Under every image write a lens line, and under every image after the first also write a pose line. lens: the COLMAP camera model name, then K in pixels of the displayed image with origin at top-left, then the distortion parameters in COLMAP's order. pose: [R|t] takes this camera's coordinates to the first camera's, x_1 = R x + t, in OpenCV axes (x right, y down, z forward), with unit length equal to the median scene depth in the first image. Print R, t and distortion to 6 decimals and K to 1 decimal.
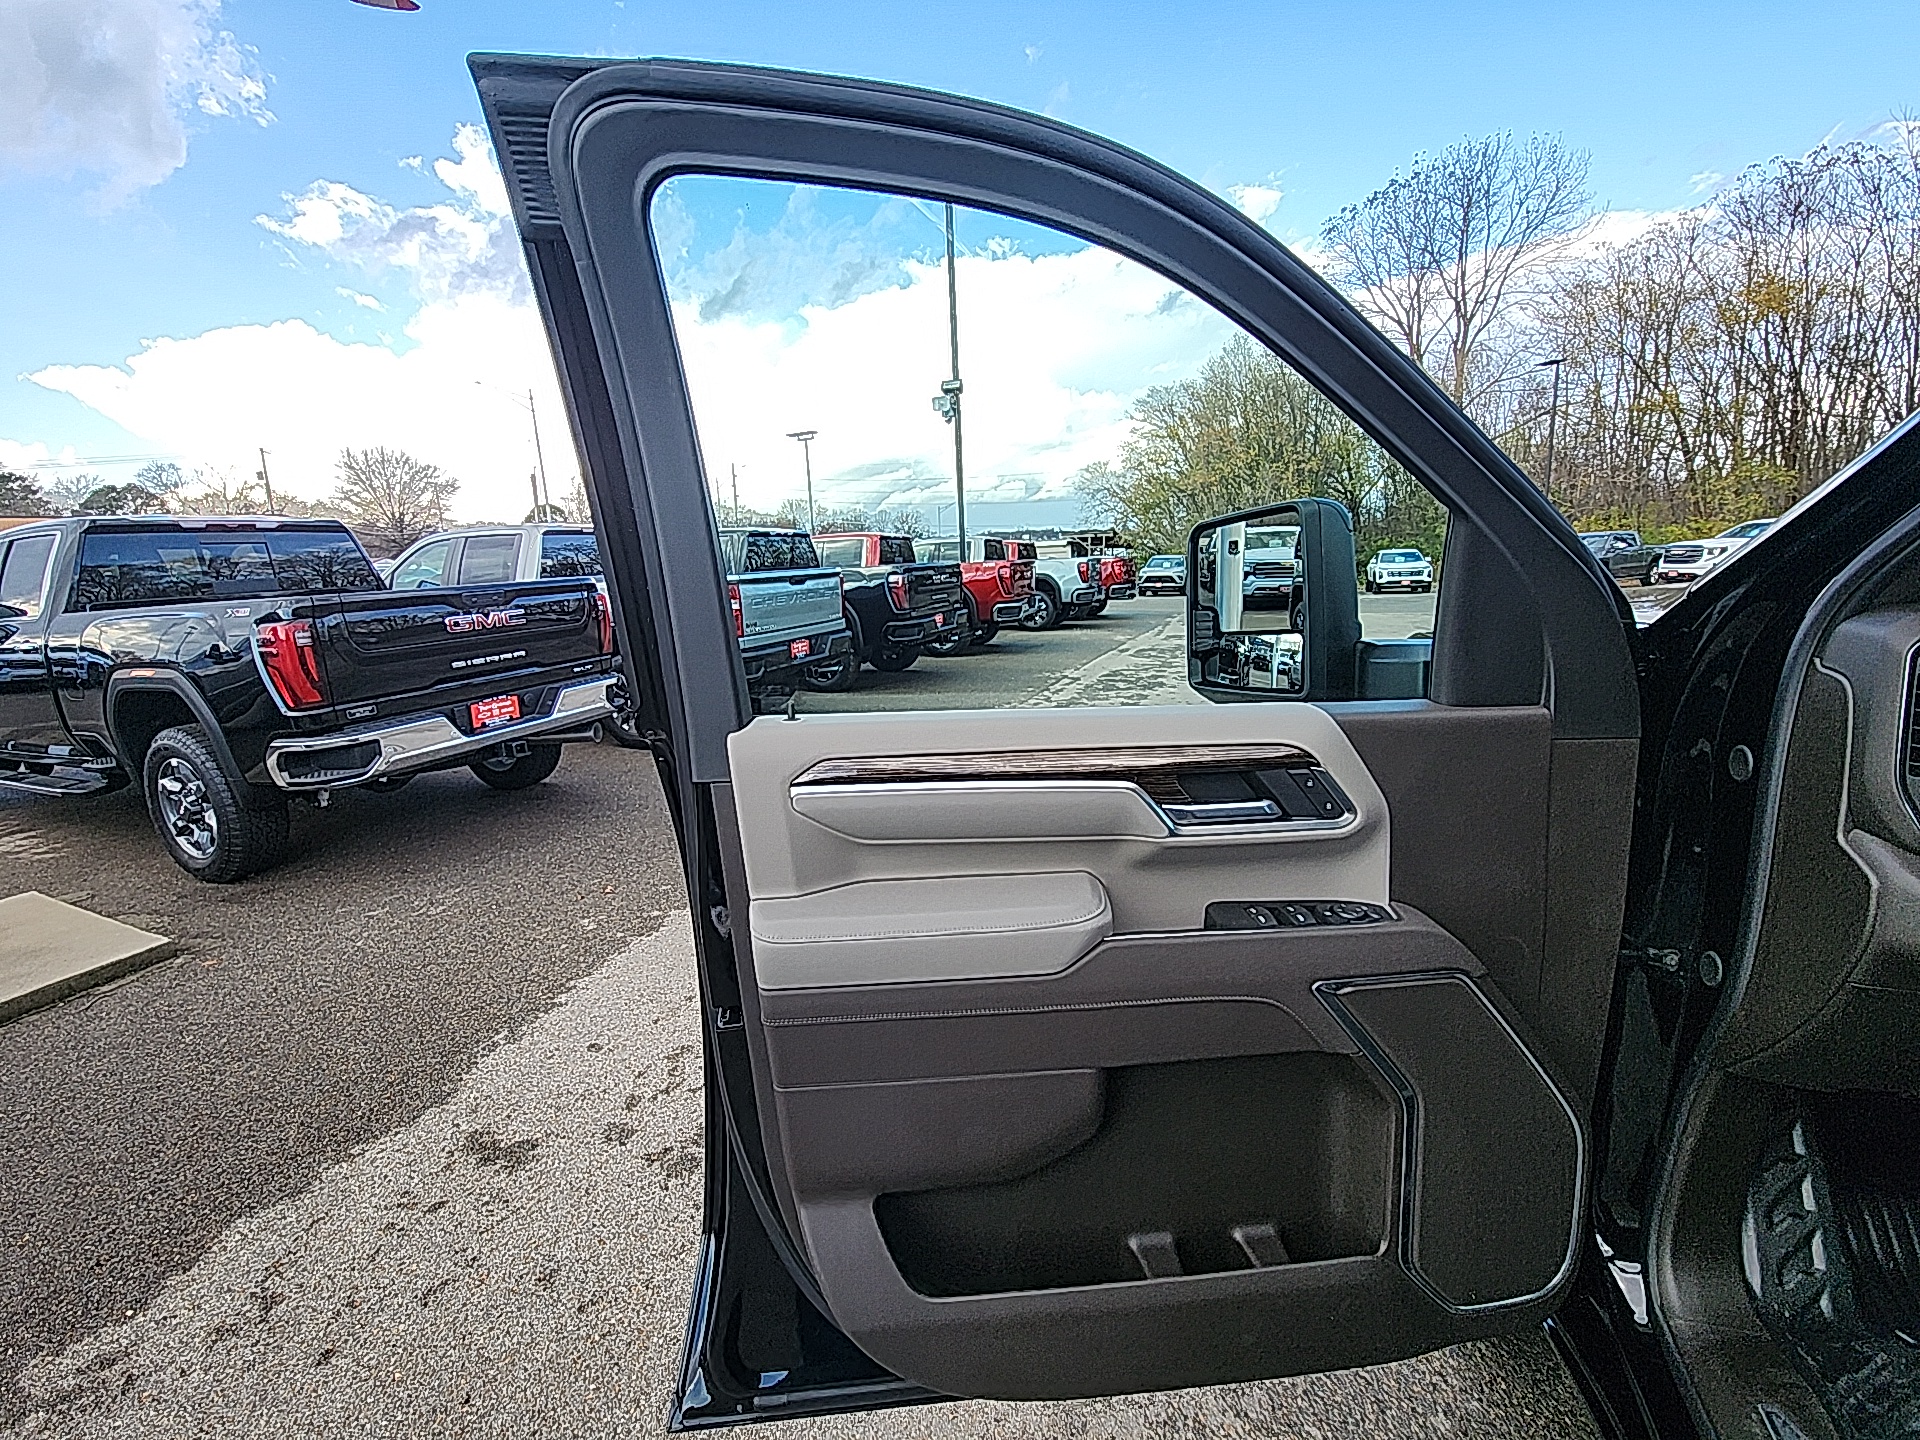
lens RADIAL K [[773.5, 0, 950.2], [0, 773.5, 706.5], [0, 0, 1]] dist [0.011122, -0.007498]
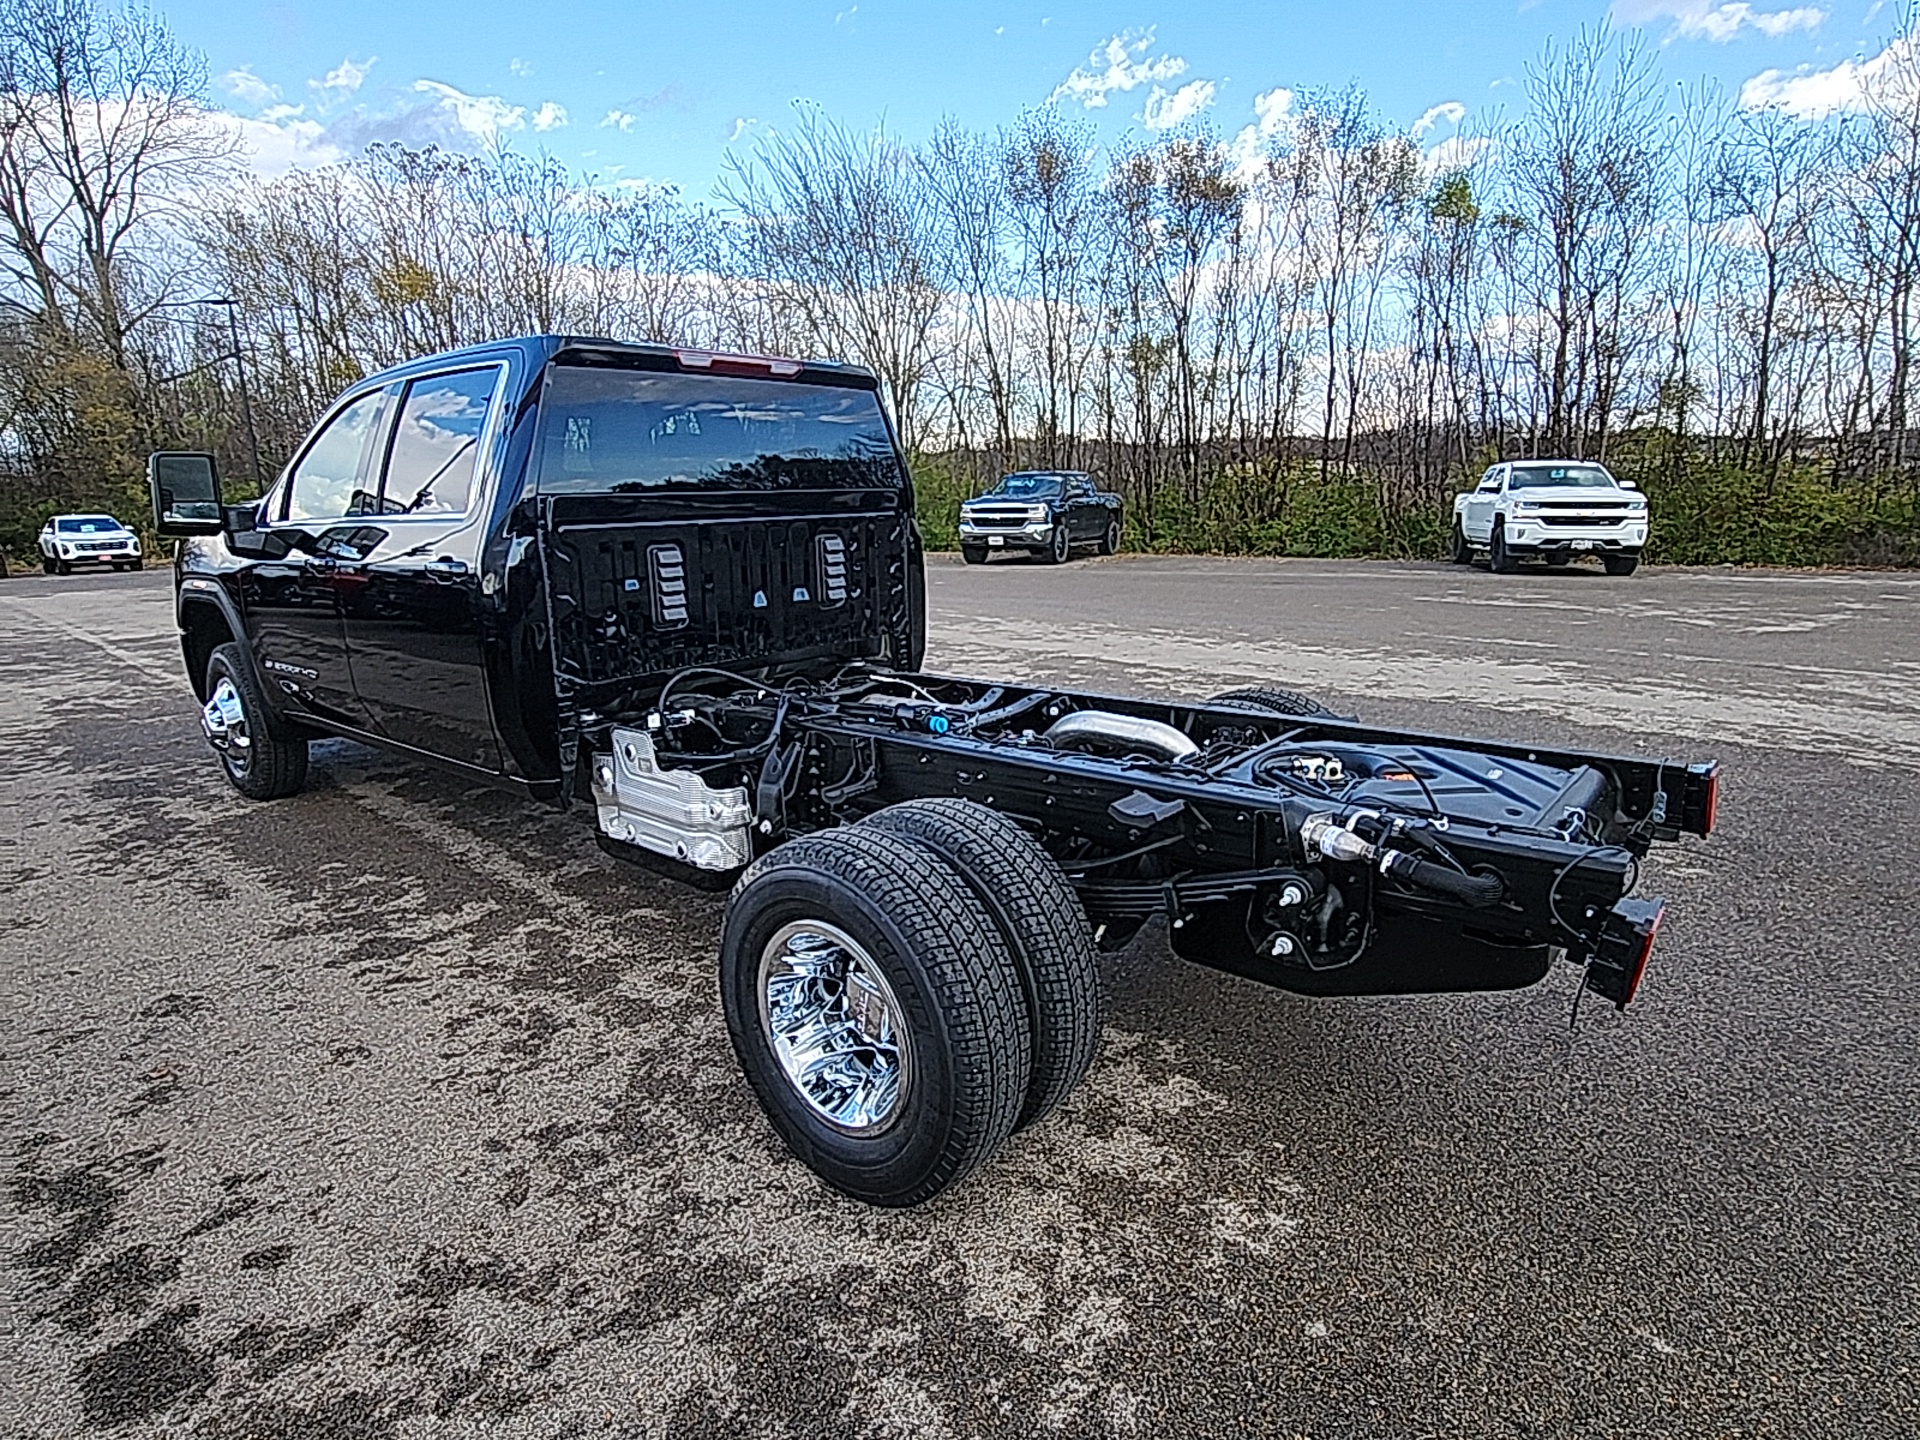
lens RADIAL K [[1032.2, 0, 948.9], [0, 1032.2, 710.6], [0, 0, 1]] dist [0.000121, 0.000499]
pose [[0.348850, -0.164237, 0.922676, -0.350920], [0.181120, 0.977779, 0.105566, 0.124216], [-0.919510, 0.130288, 0.370845, -0.489809]]
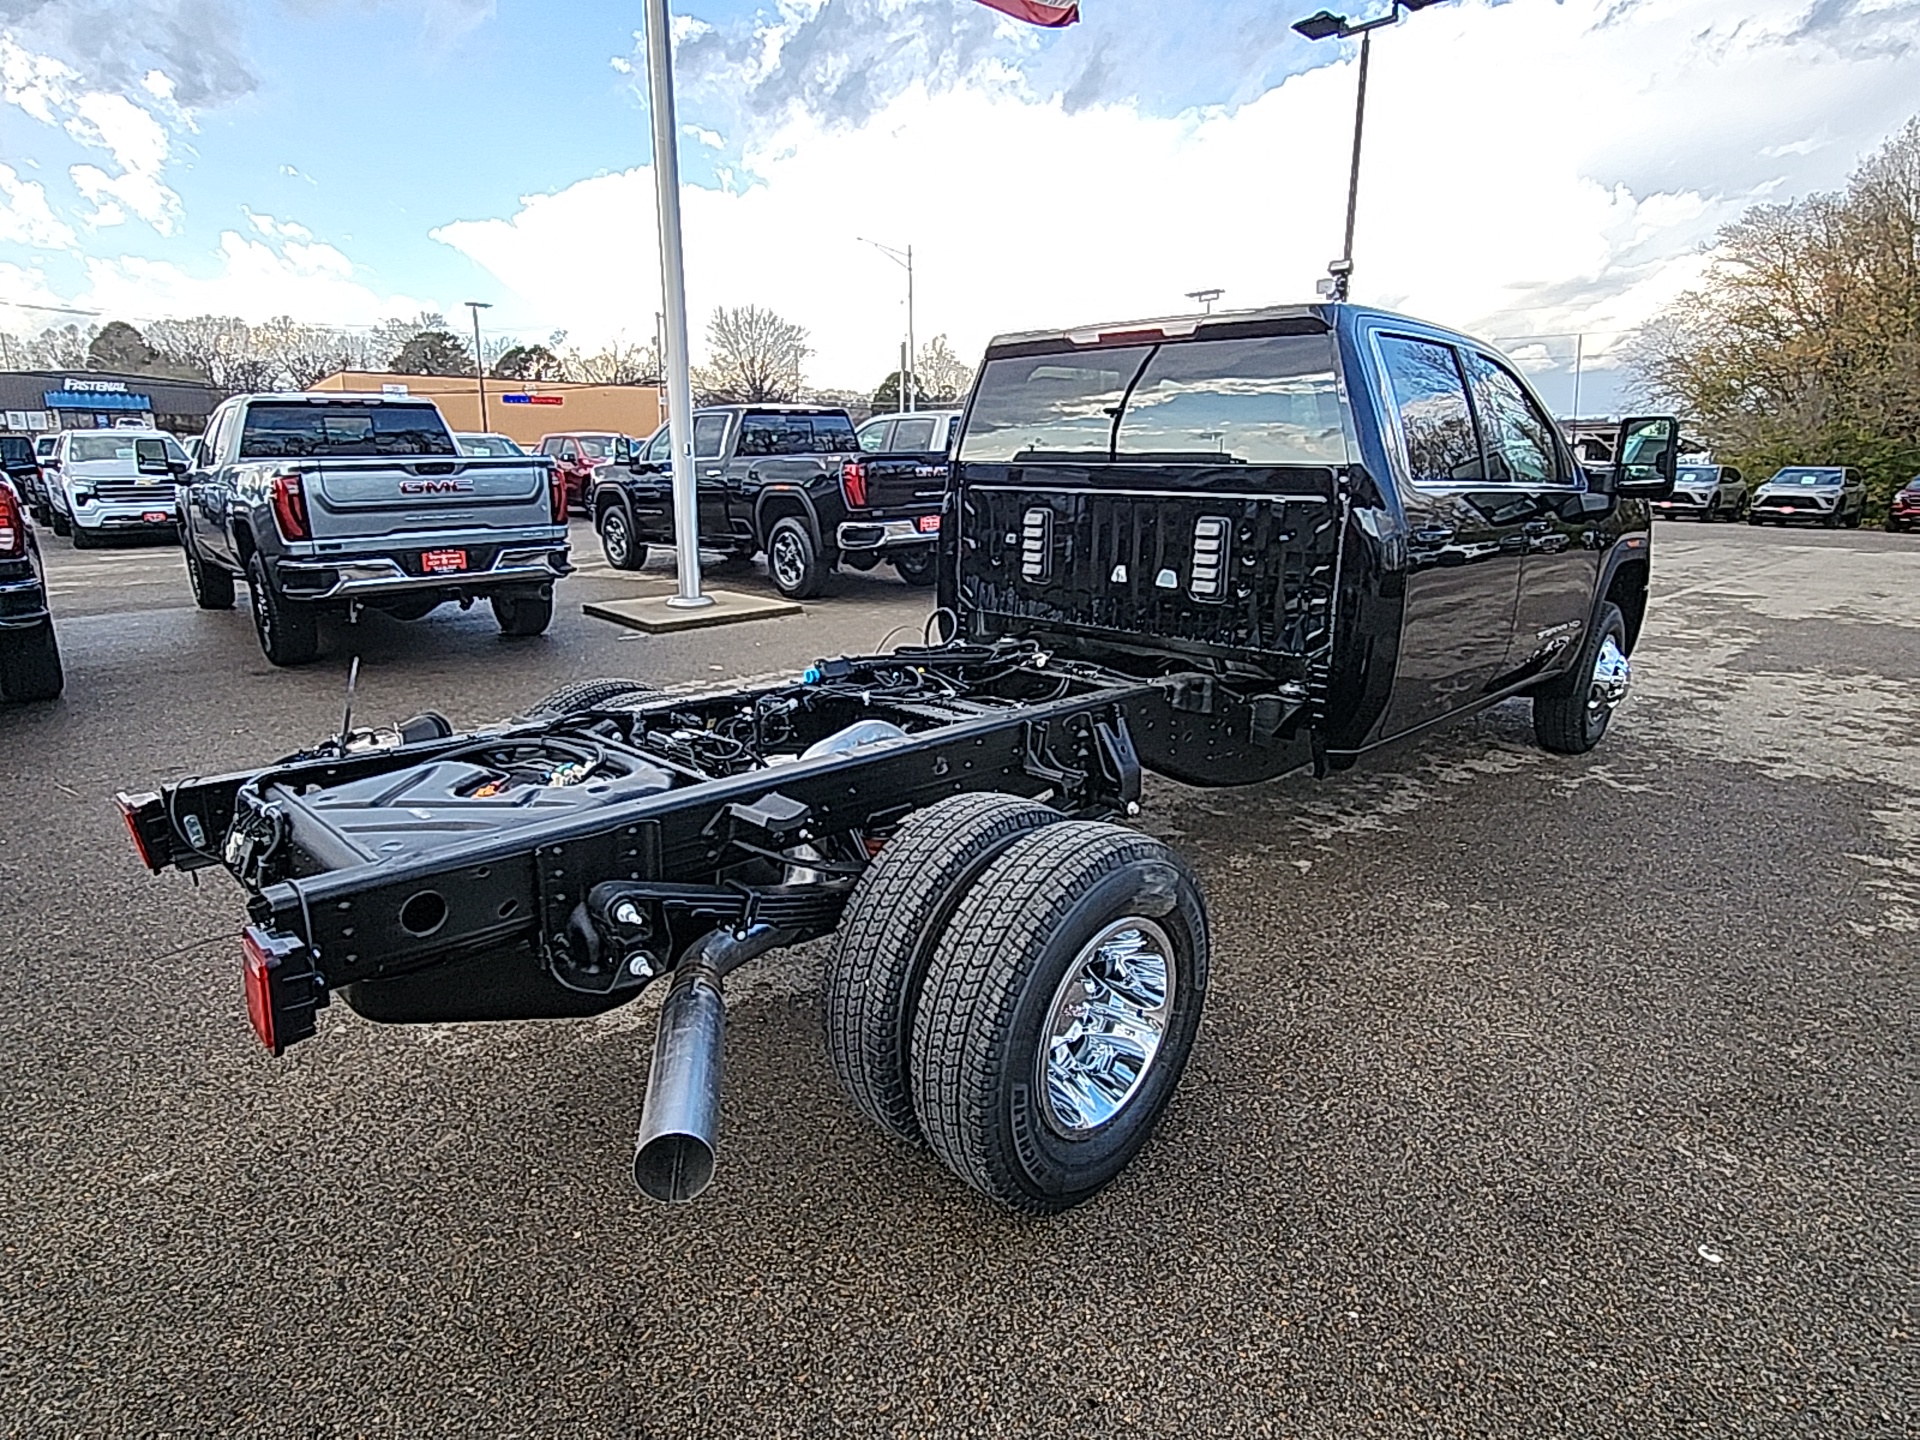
lens RADIAL K [[1028.5, 0, 946.2], [0, 1028.5, 707.5], [0, 0, 1]] dist [0.003930, 0.001328]
pose [[0.910919, 0.139944, -0.388126, 0.264776], [-0.116861, 0.989709, 0.082584, 0.141317], [0.395689, -0.029870, 0.917899, -0.733016]]
